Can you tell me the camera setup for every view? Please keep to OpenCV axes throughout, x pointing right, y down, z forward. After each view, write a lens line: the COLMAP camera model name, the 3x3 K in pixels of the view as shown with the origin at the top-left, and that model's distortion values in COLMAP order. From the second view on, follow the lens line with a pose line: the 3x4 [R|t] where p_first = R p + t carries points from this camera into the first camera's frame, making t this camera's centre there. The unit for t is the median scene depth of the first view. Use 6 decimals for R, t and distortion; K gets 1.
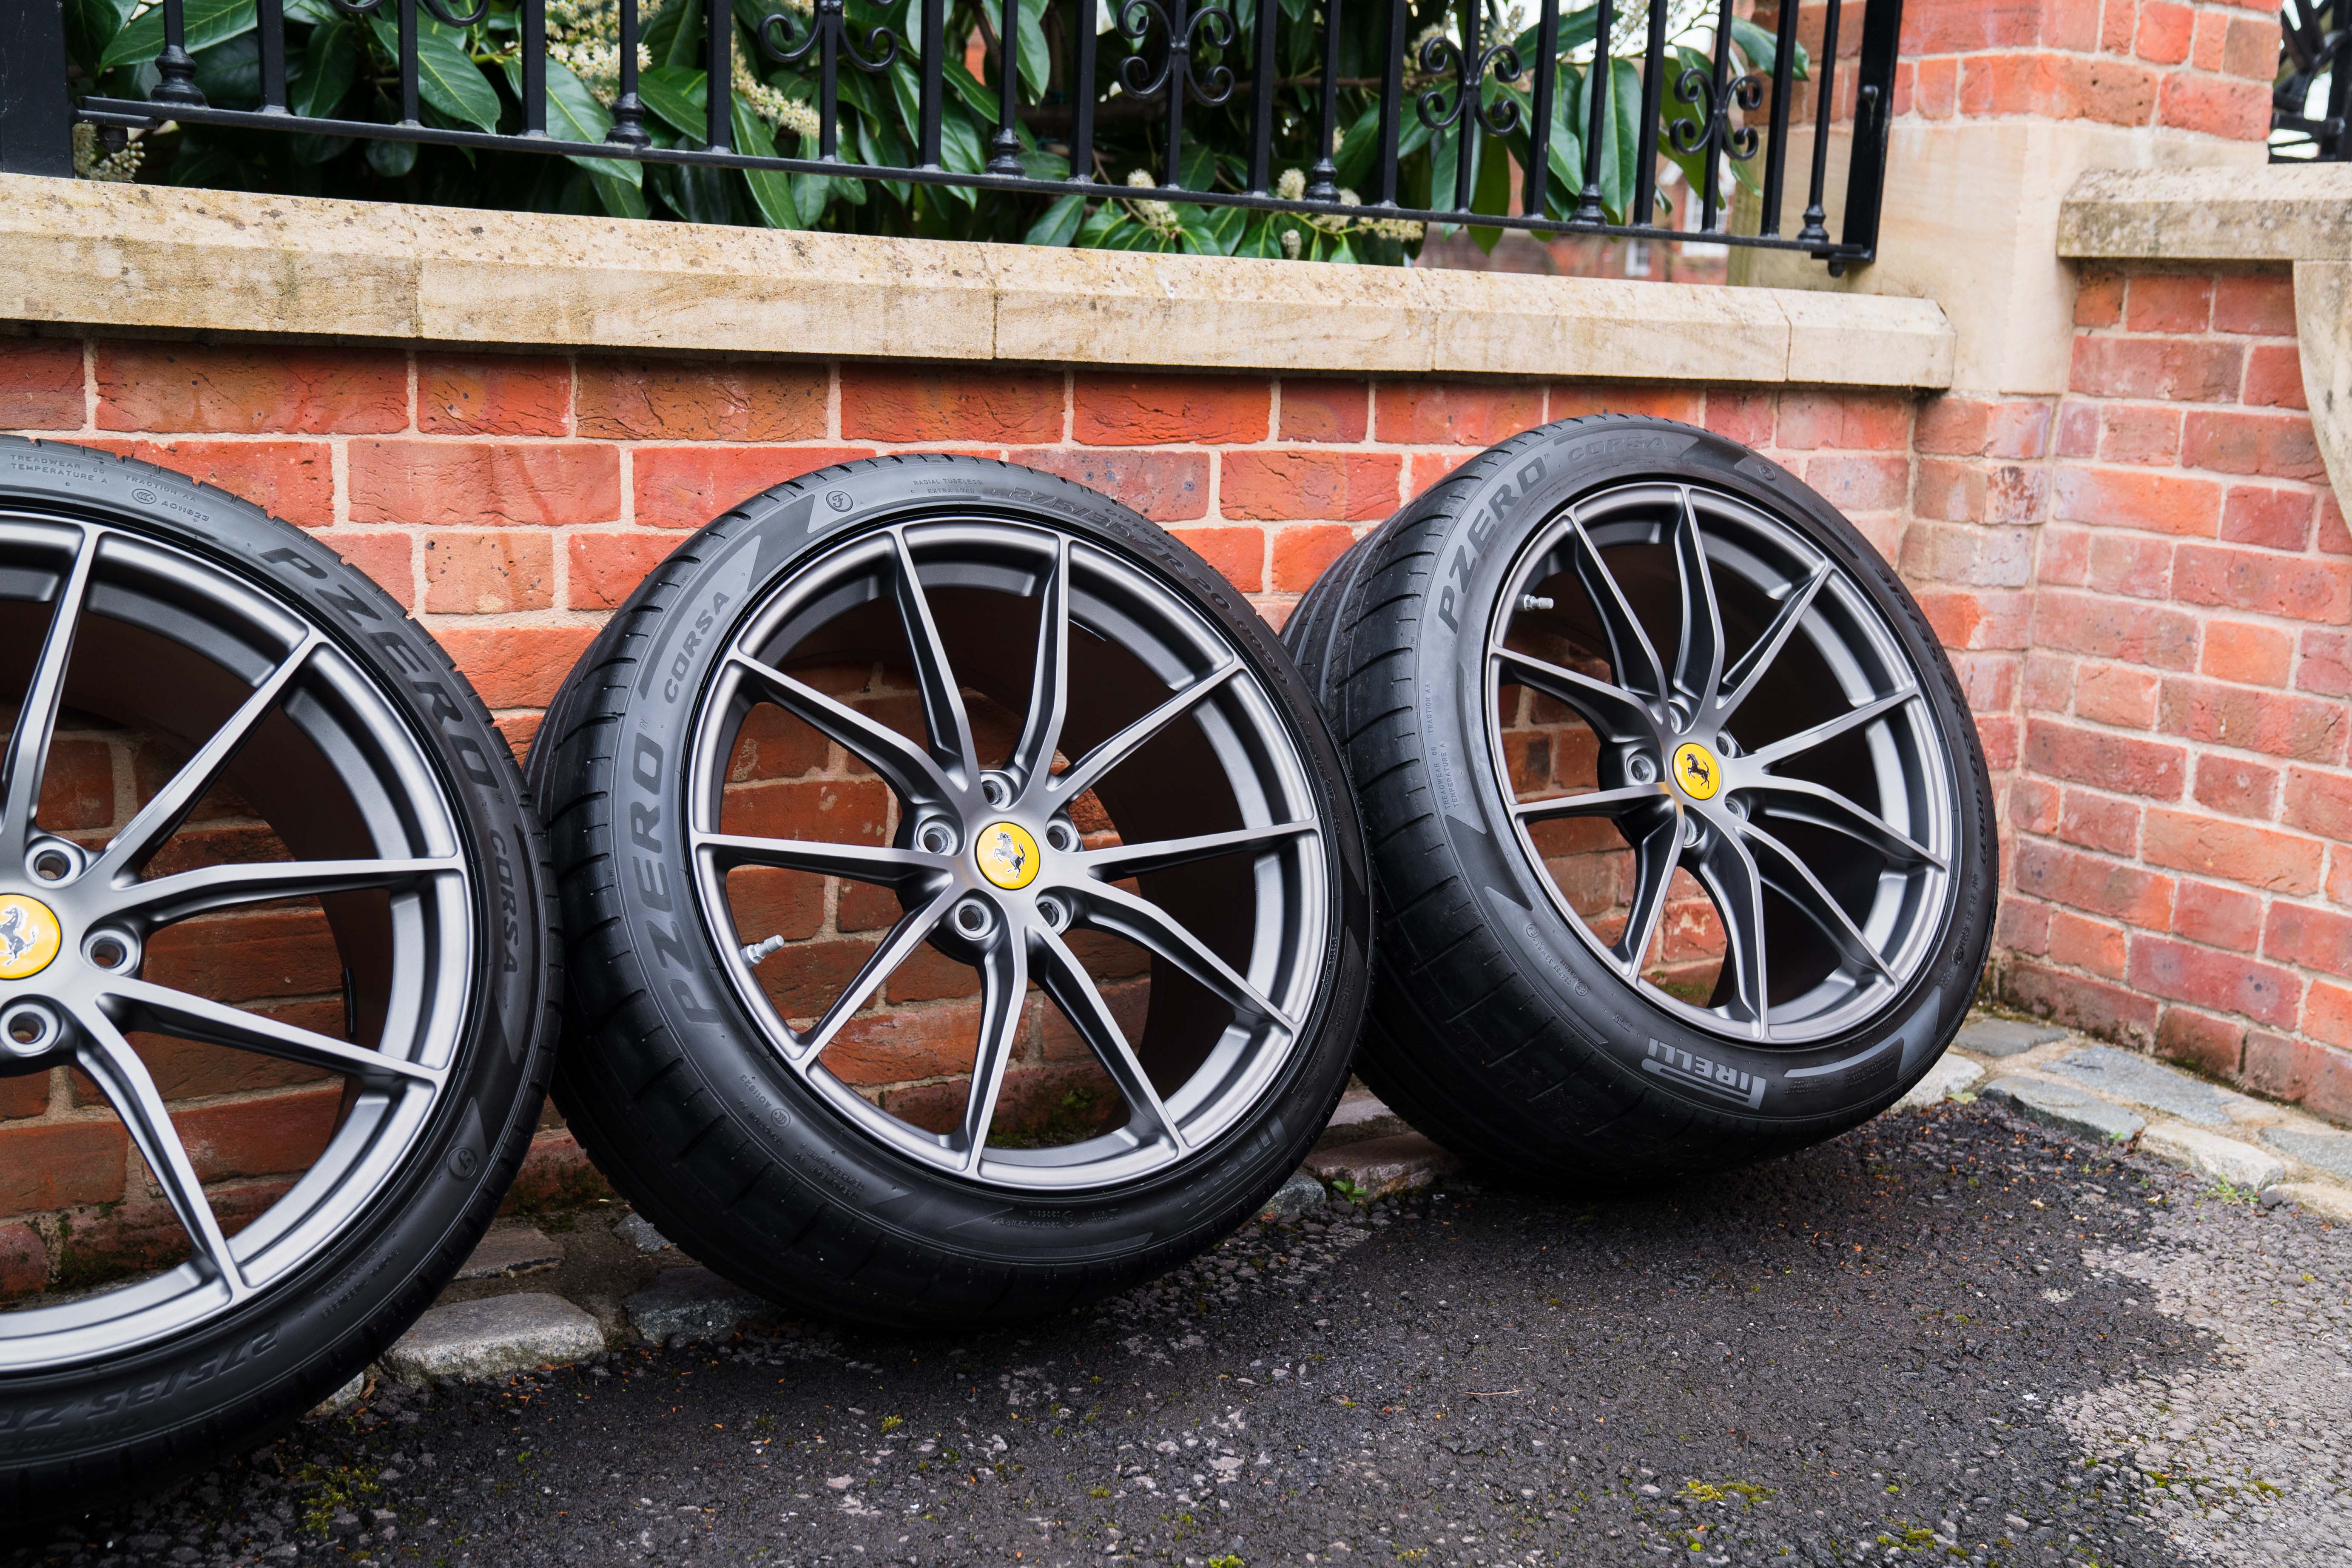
lens RADIAL K [[2467.4, 0, 1248.8], [0, 2467.4, 793.4], [0, 0, 1]] dist [0.040256, 0.000000]
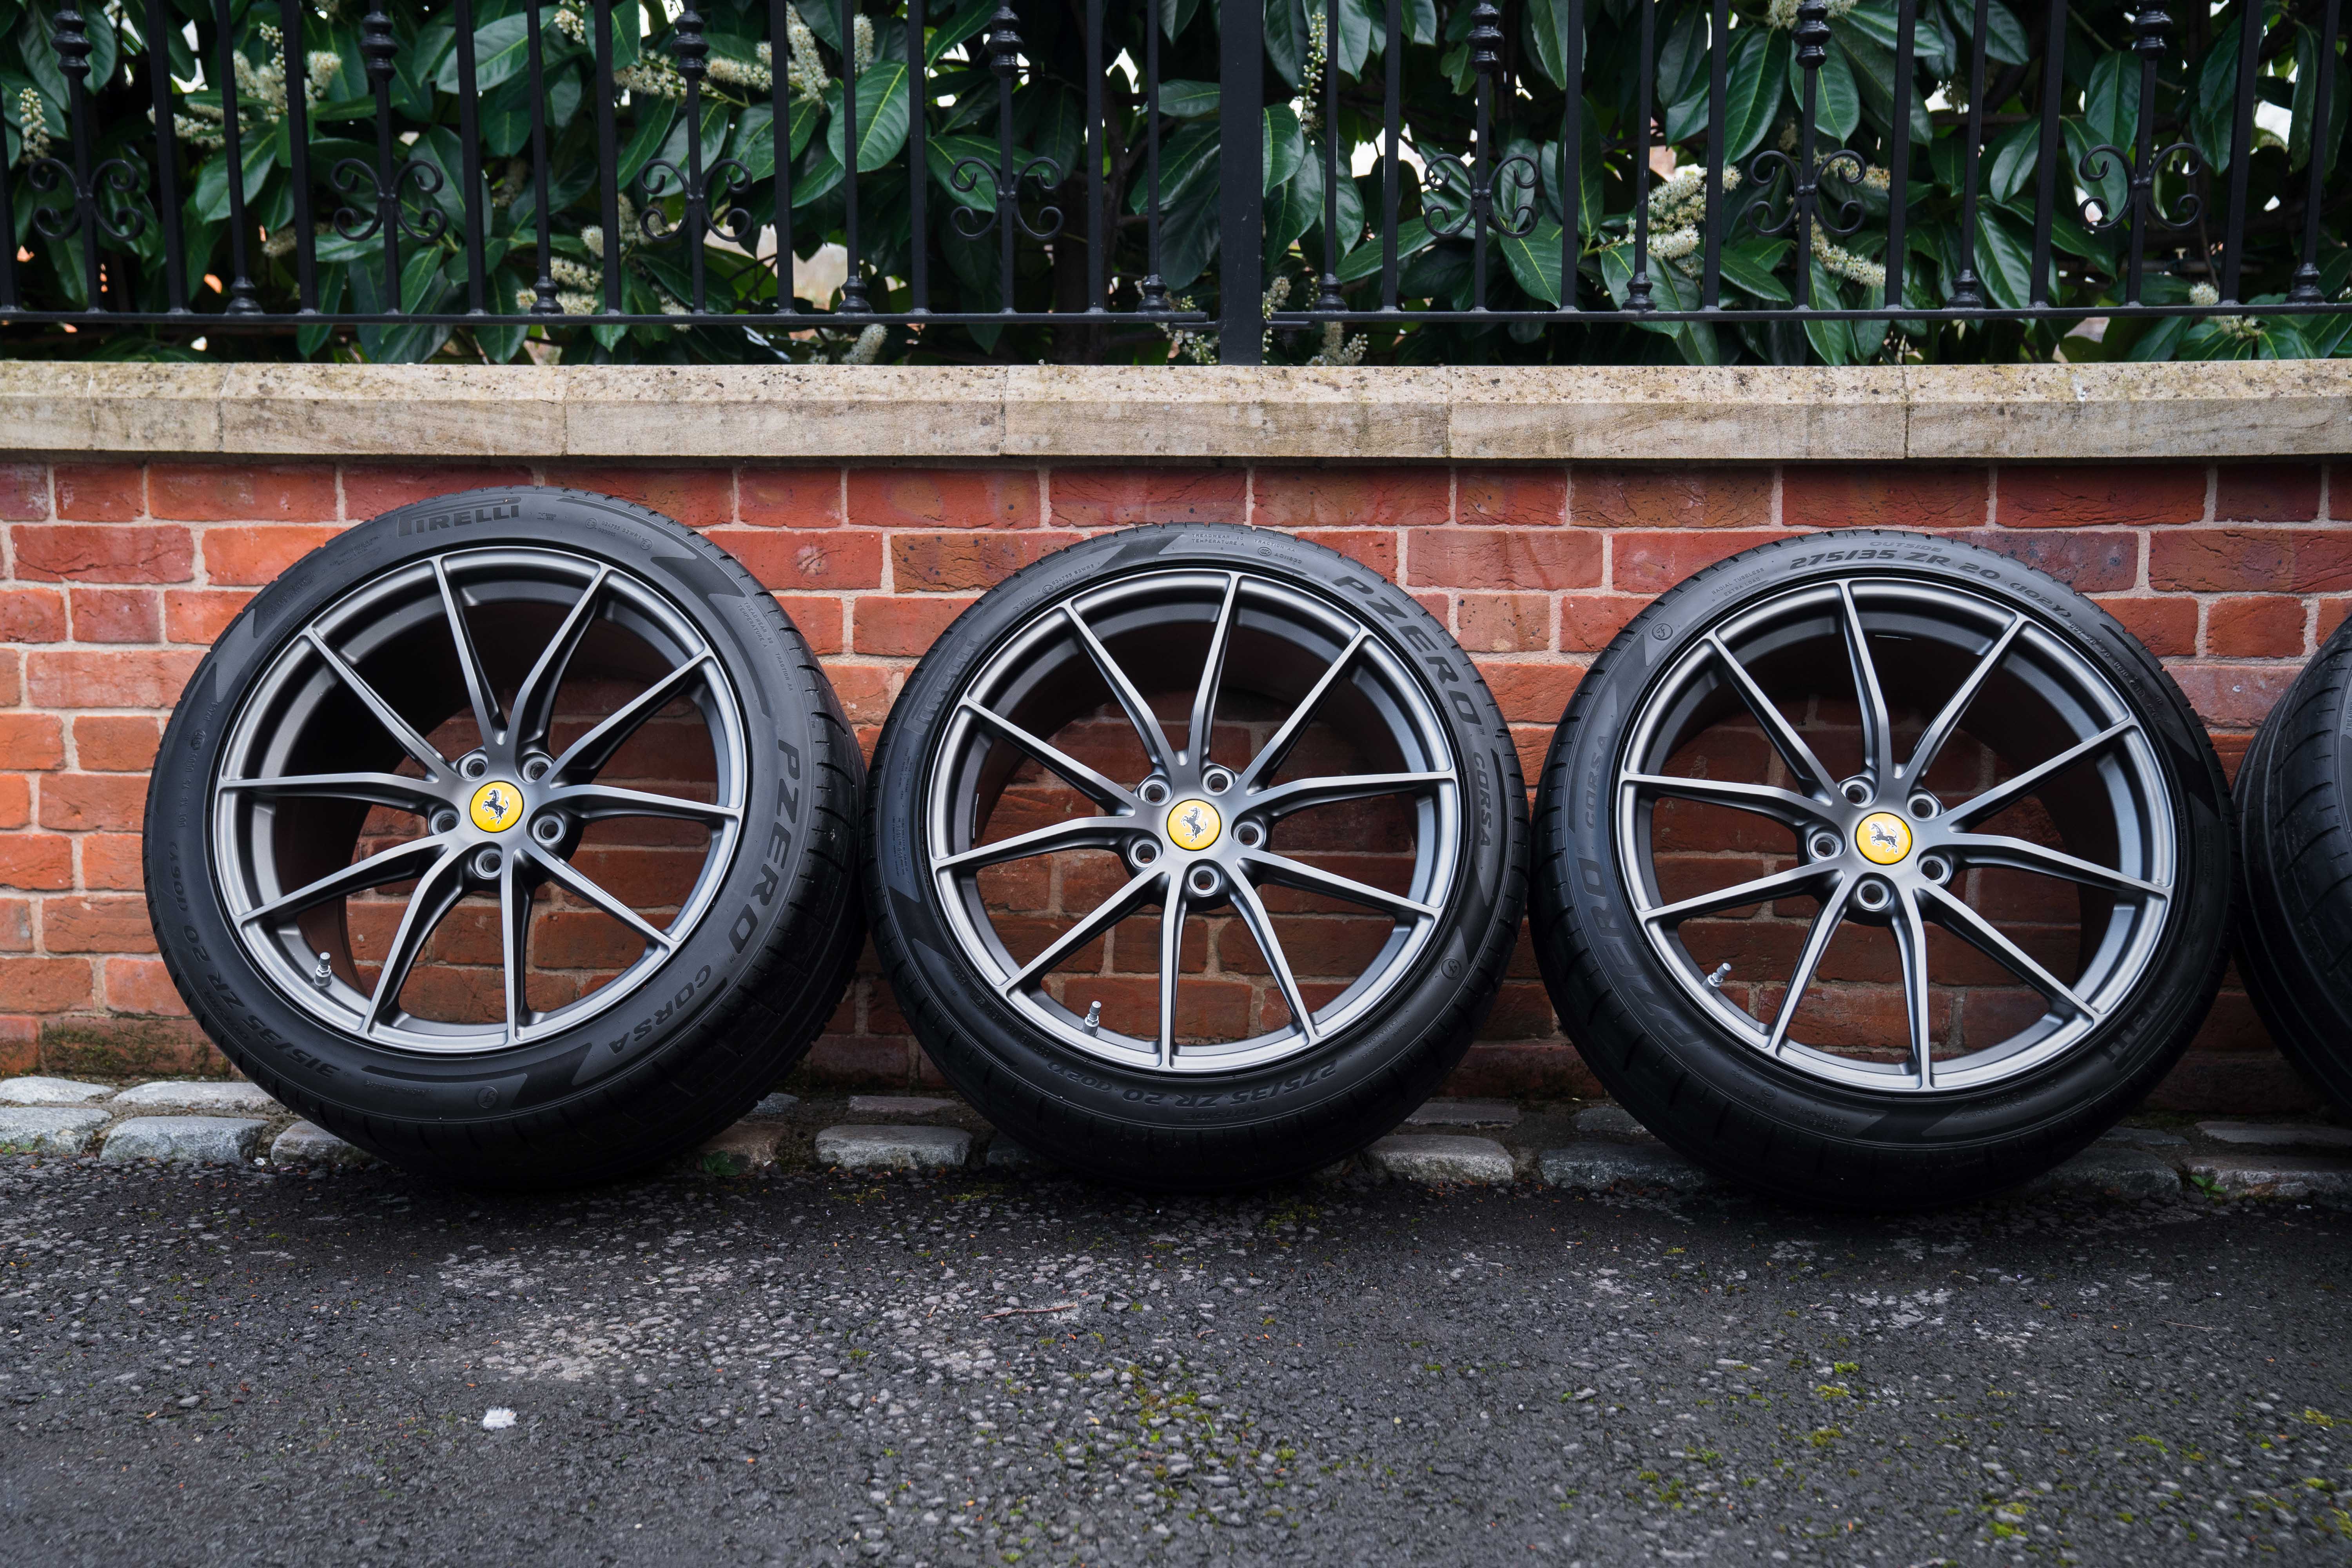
lens RADIAL K [[2605.2, 0, 1175.4], [0, 2605.2, 777.1], [0, 0, 1]] dist [0.071753, 0.000000]
pose [[0.795375, 0.038235, -0.604911, 0.439650], [-0.080103, 0.995885, -0.042377, 0.074324], [0.600802, 0.082160, 0.795165, -0.273302]]
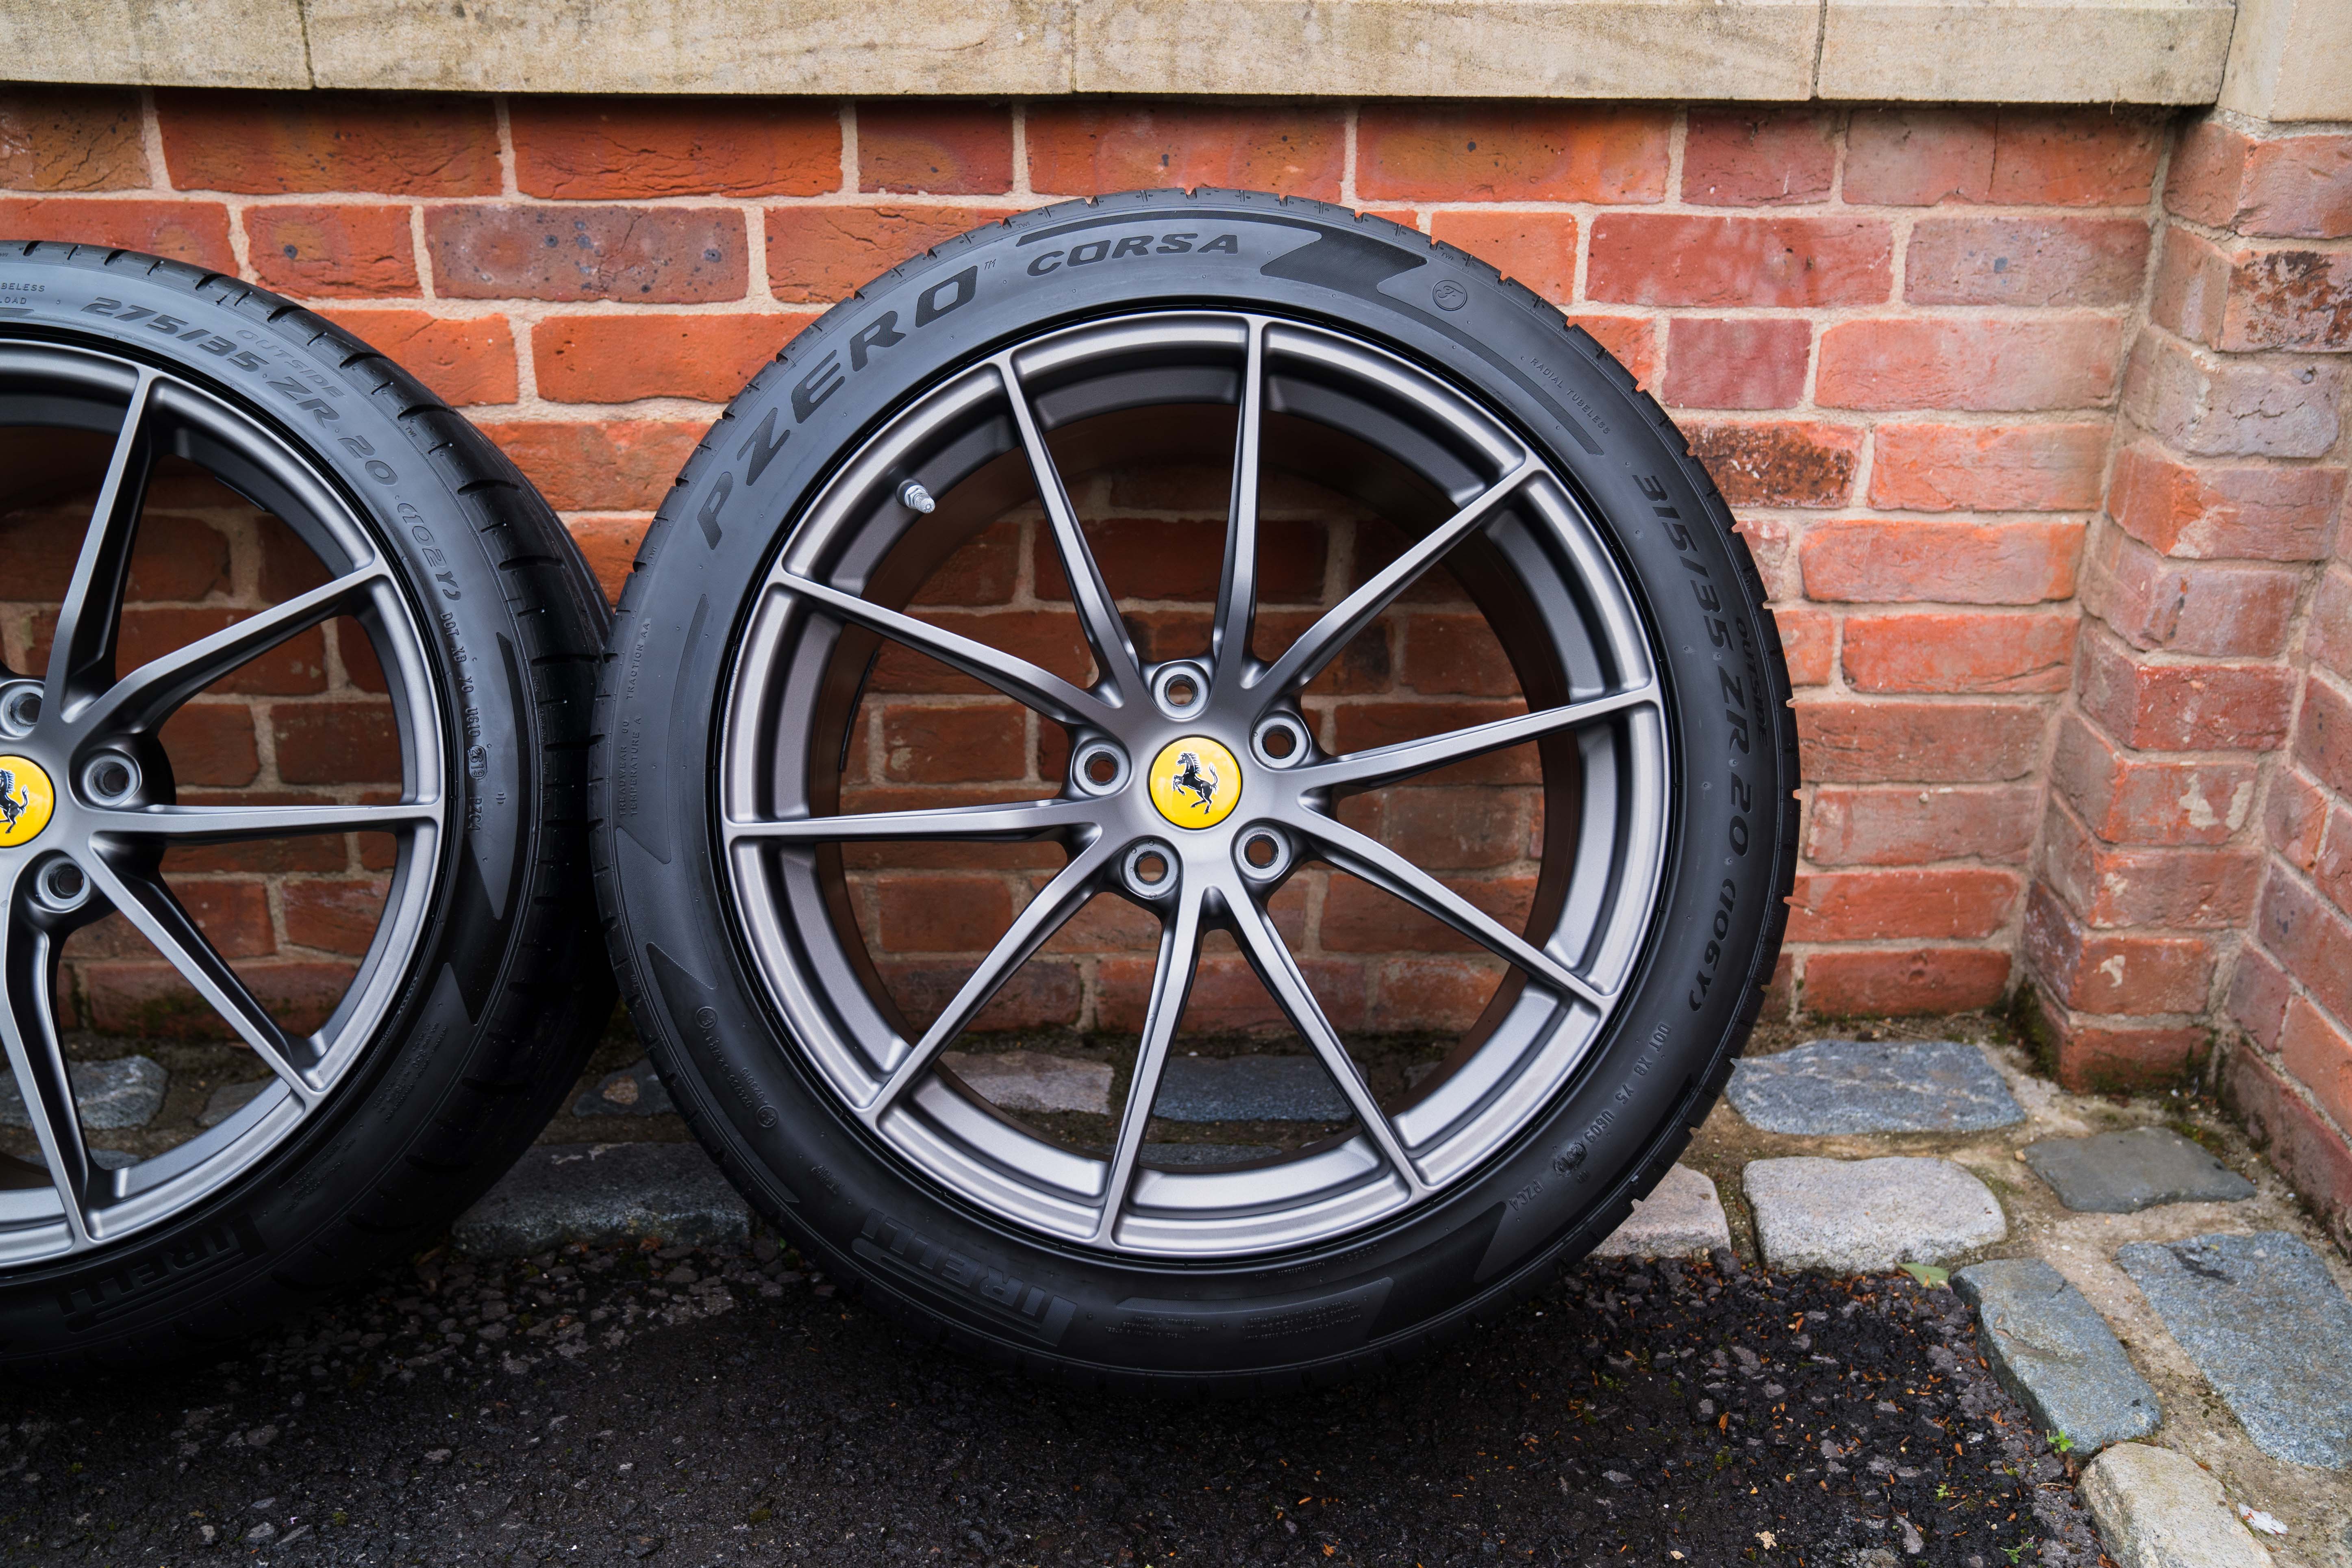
lens RADIAL K [[2207.2, 0, 1189.6], [0, 2207.2, 739.4], [0, 0, 1]] dist [0.008046, 0.000000]
pose [[0.845939, 0.178354, -0.502571, 0.525626], [-0.077470, 0.973518, 0.215086, -0.160809], [0.527623, -0.143016, 0.837353, 0.599825]]
